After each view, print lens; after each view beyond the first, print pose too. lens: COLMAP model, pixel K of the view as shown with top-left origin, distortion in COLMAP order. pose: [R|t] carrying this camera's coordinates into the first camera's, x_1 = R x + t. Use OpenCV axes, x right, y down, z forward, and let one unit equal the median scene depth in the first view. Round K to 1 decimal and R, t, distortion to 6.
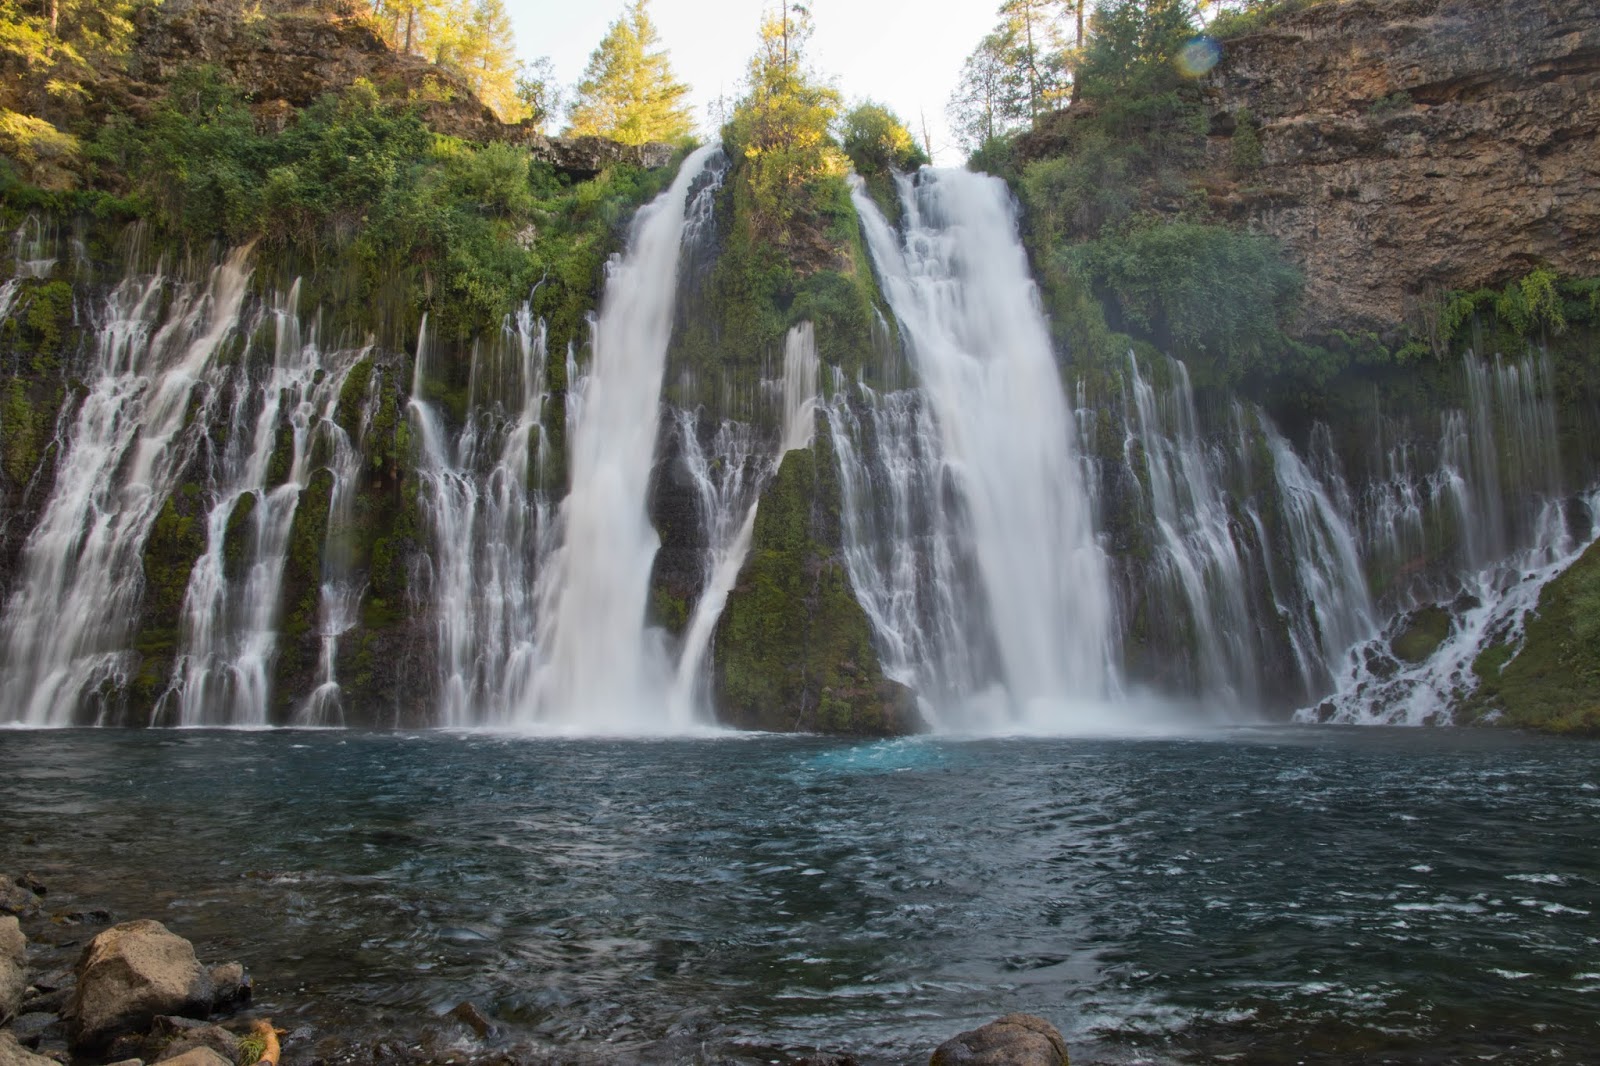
lens RADIAL K [[1099.8, 0, 800.0], [0, 1099.8, 533.0], [0, 0, 1]] dist [-0.117468, 0.084932]
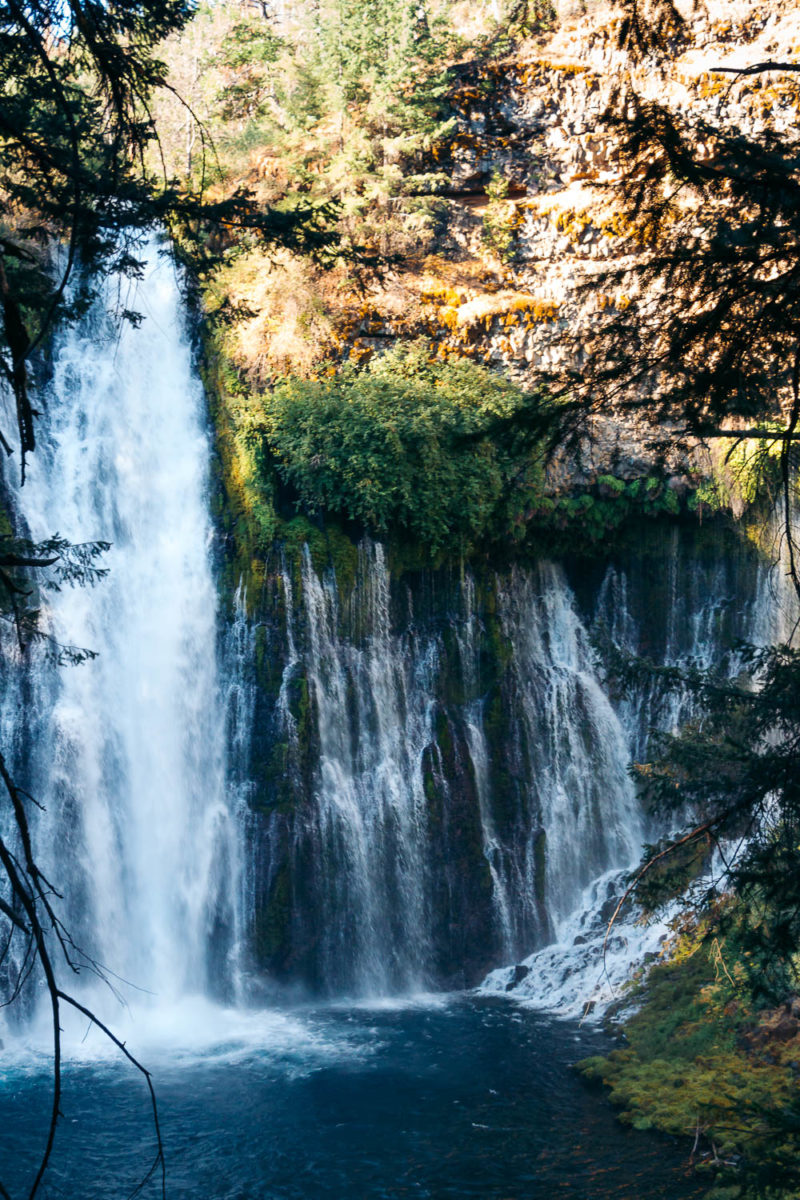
lens RADIAL K [[2354.3, 0, 399.9], [0, 2354.3, 604.4], [0, 0, 1]] dist [0.027181, -0.010080]
pose [[0.999741, -0.015313, 0.016831, 0.347364], [0.011921, 0.982516, 0.185794, -0.457501], [-0.019382, -0.185545, 0.982445, -0.772700]]
